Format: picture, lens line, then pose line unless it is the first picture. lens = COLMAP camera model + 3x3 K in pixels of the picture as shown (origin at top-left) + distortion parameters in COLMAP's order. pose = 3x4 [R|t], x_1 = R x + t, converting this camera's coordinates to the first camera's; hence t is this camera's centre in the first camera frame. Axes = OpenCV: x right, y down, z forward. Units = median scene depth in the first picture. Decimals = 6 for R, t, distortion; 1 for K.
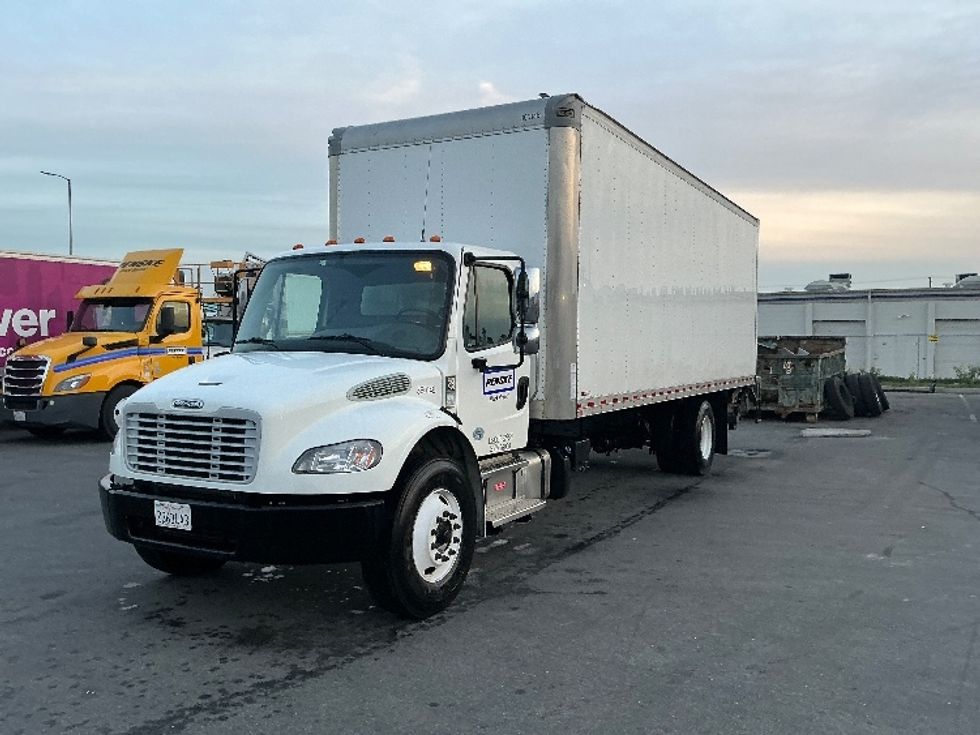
lens RADIAL K [[811.6, 0, 516.6], [0, 811.6, 363.1], [0, 0, 1]] dist [0.005576, -0.004907]
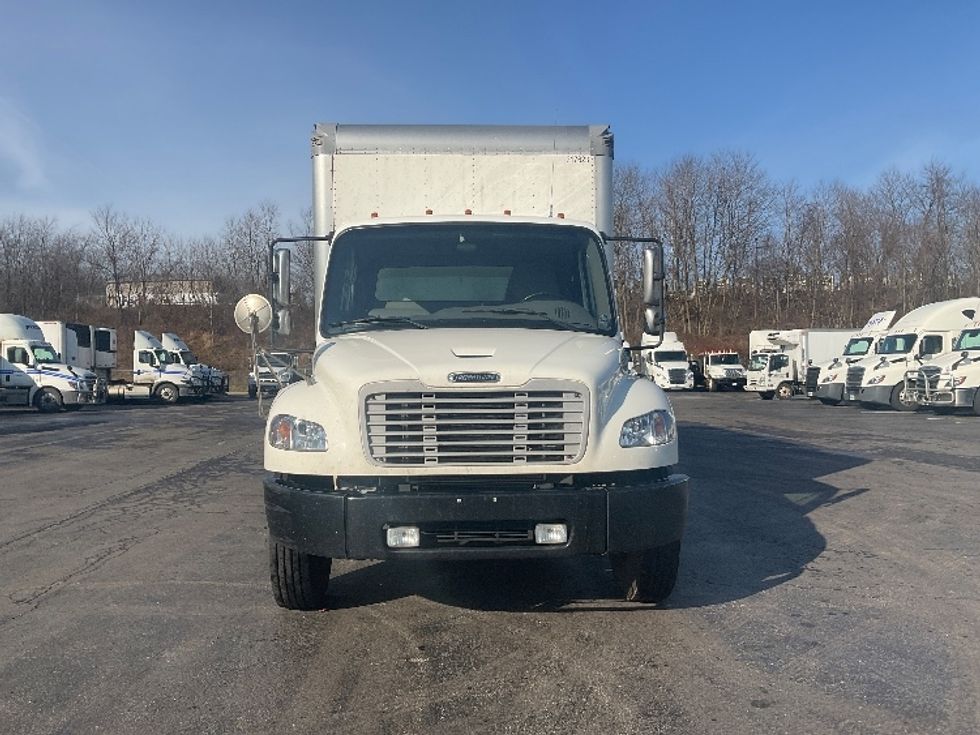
lens RADIAL K [[791.9, 0, 489.1], [0, 791.9, 368.3], [0, 0, 1]] dist [-0.004225, -0.003762]
pose [[0.860420, -0.007347, 0.509533, -0.695048], [0.022629, 0.999461, -0.023801, 0.052112], [-0.509084, 0.032009, 0.860122, 0.245808]]
